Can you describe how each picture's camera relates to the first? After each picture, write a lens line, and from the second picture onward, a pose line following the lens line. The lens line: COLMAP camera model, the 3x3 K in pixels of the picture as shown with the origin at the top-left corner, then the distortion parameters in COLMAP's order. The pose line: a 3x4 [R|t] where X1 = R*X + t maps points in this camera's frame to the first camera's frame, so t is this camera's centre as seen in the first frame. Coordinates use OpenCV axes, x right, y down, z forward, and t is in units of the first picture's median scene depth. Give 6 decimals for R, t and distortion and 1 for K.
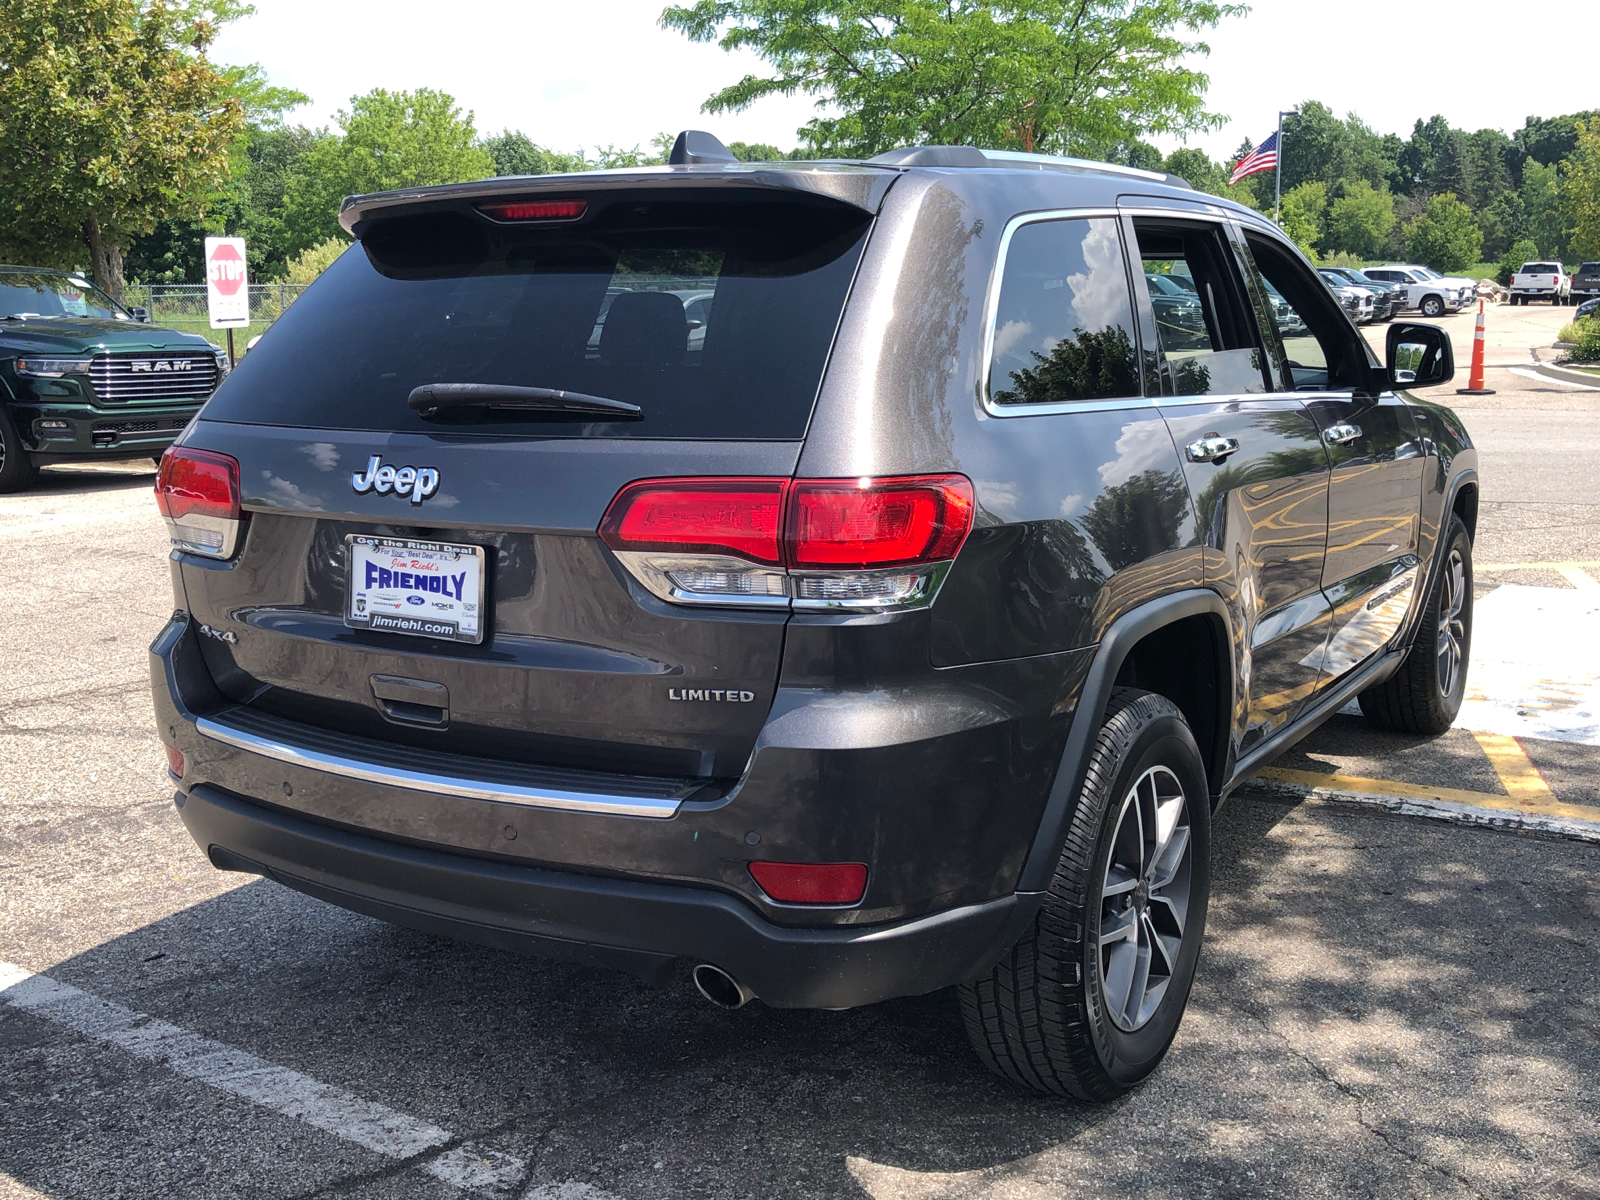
lens RADIAL K [[1629.5, 0, 788.1], [0, 1629.5, 597.4], [0, 0, 1]] dist [0.005242, 0.000000]
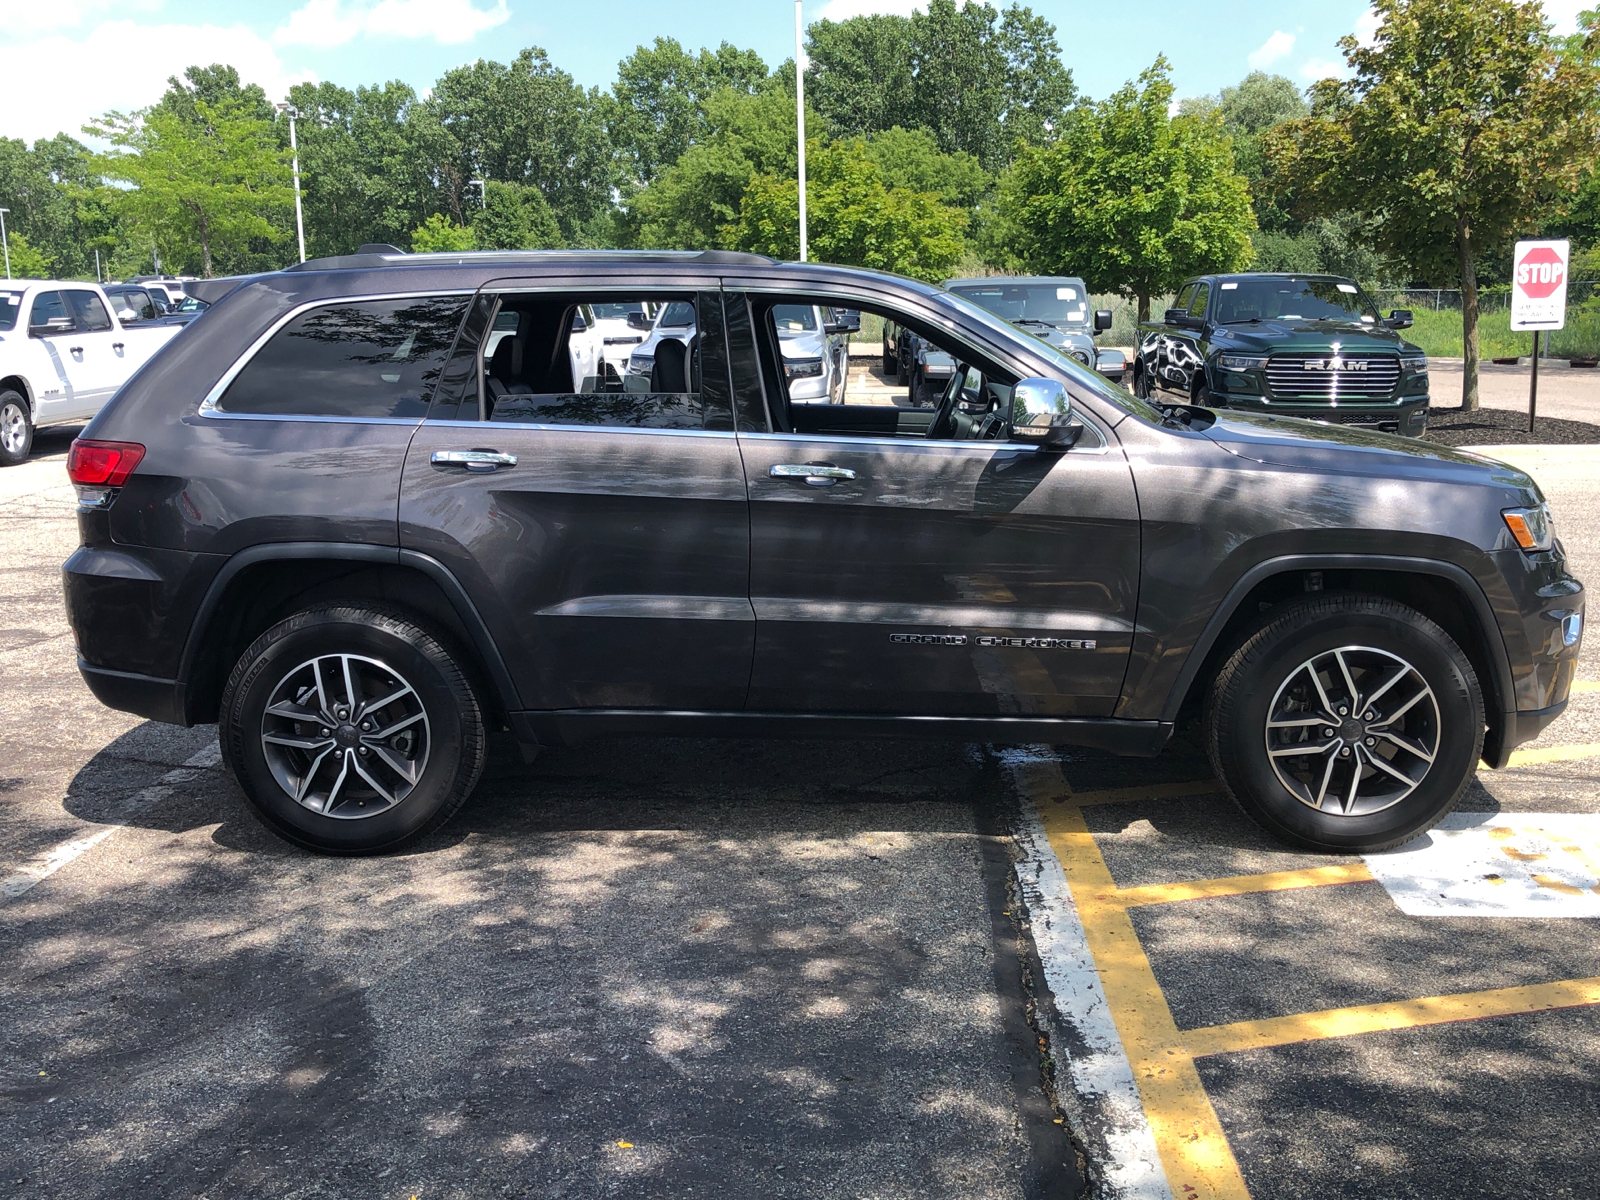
lens RADIAL K [[1629.5, 0, 800.1], [0, 1629.5, 609.7], [0, 0, 1]] dist [0.005242, 0.000000]
pose [[0.495963, 0.165621, -0.852403, 0.233650], [-0.150938, 0.983141, 0.103201, -0.021795], [0.855125, 0.077476, 0.512600, 0.075353]]
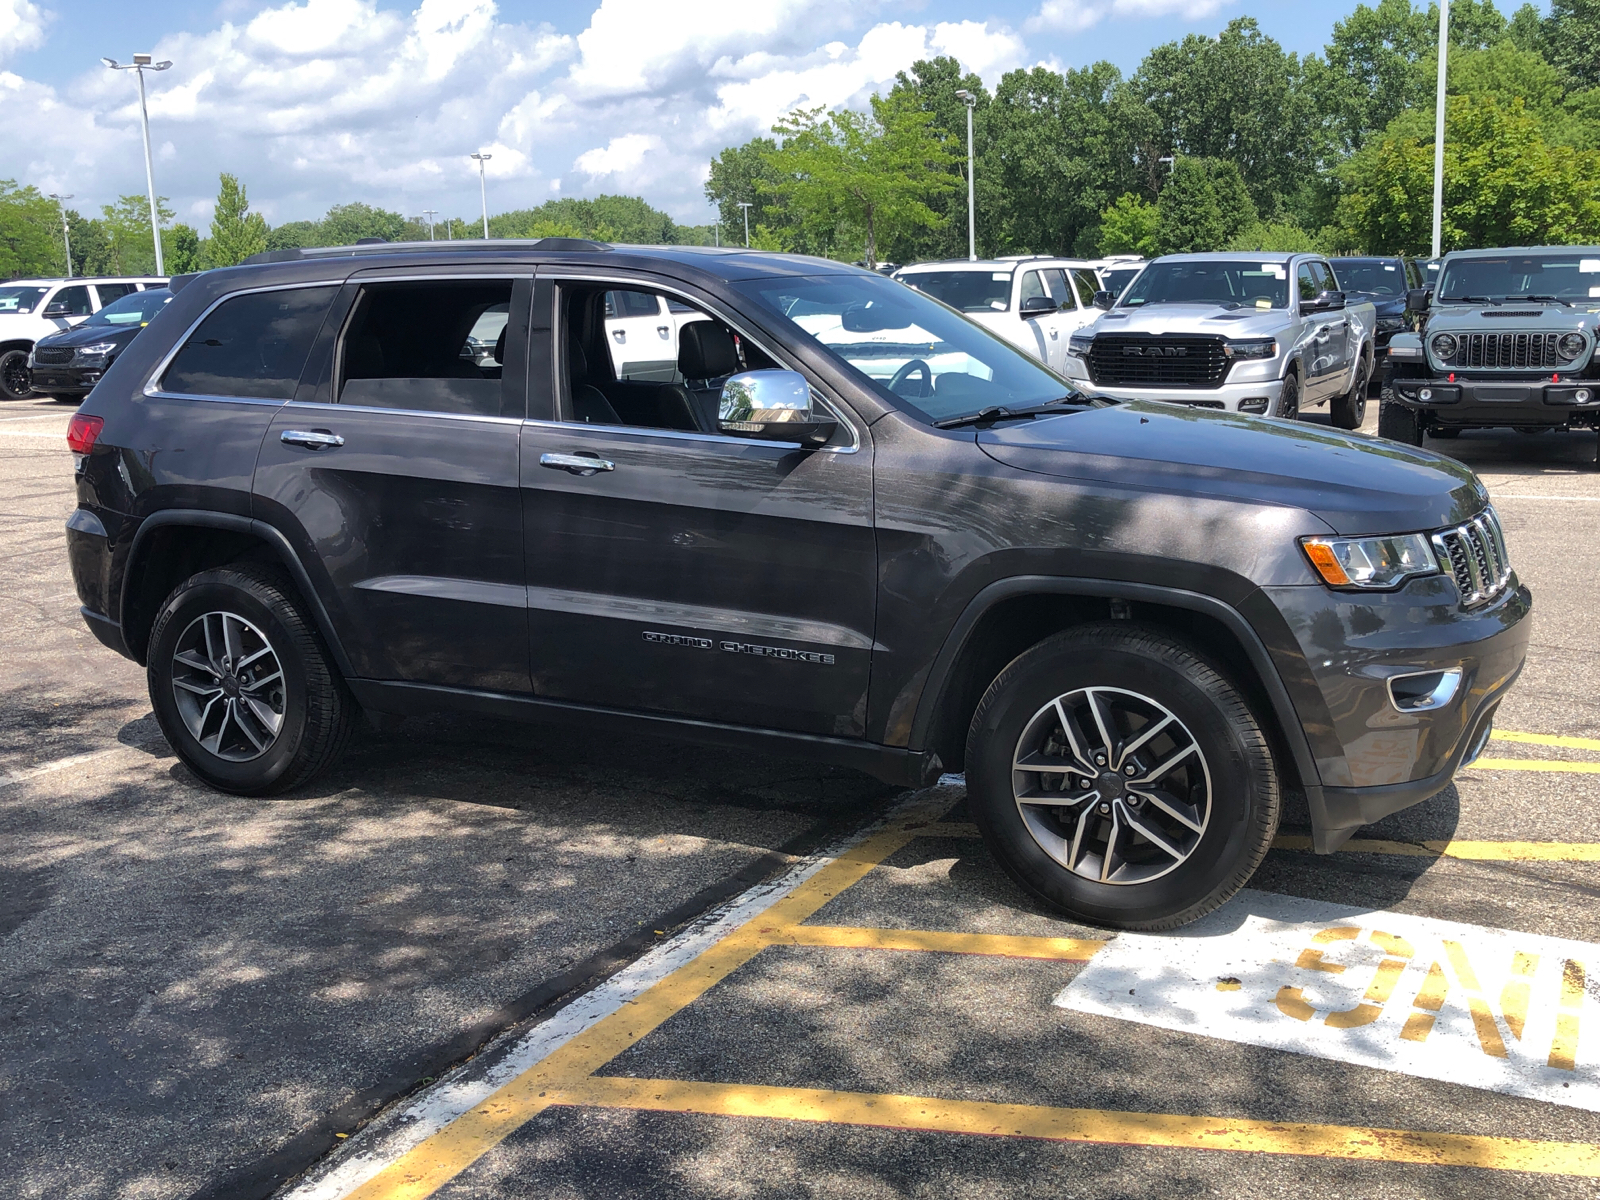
lens RADIAL K [[1629.5, 0, 791.5], [0, 1629.5, 610.7], [0, 0, 1]] dist [0.005242, 0.000000]
pose [[0.083803, 0.198175, -0.976578, 0.260061], [-0.157373, 0.970358, 0.183408, -0.040975], [0.983977, 0.138316, 0.112506, 0.185046]]
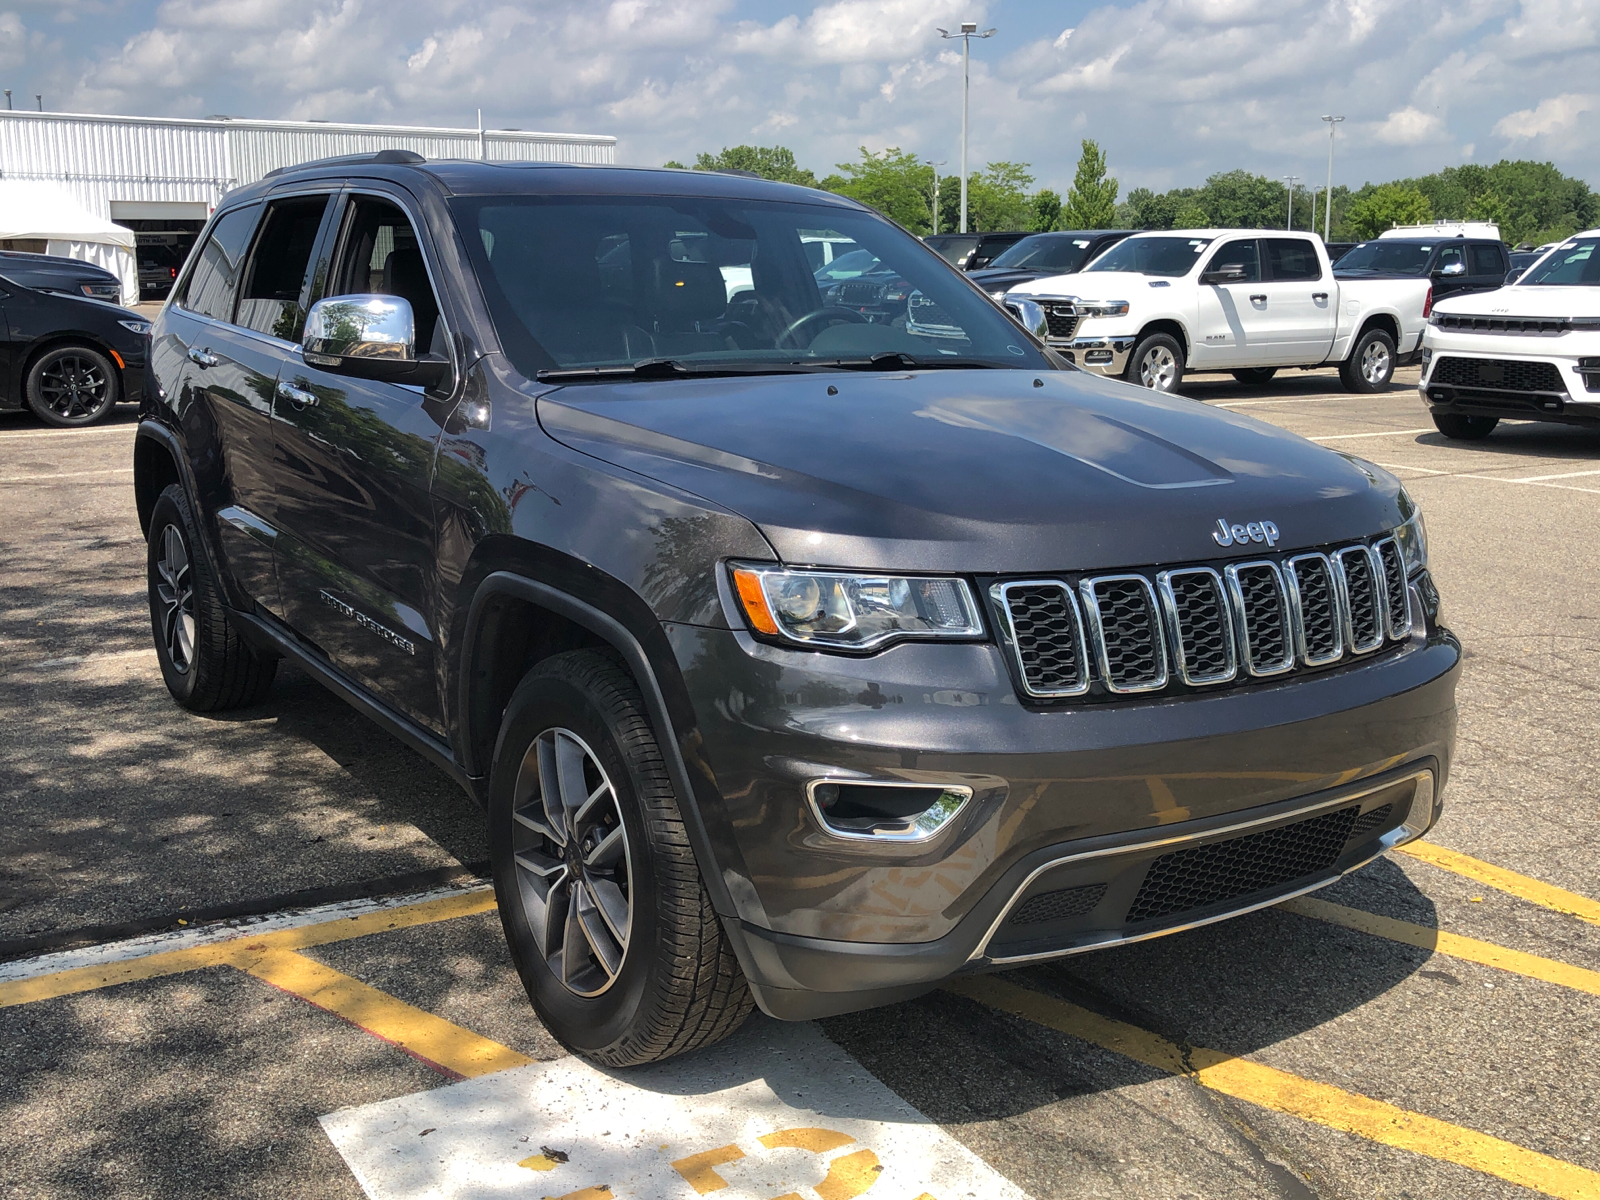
lens RADIAL K [[1629.5, 0, 787.0], [0, 1629.5, 590.7], [0, 0, 1]] dist [0.005242, 0.000000]
pose [[-0.422695, 0.183014, -0.887601, 0.202062], [-0.163448, 0.947943, 0.273294, -0.056059], [0.891411, 0.260597, -0.370777, 0.300244]]
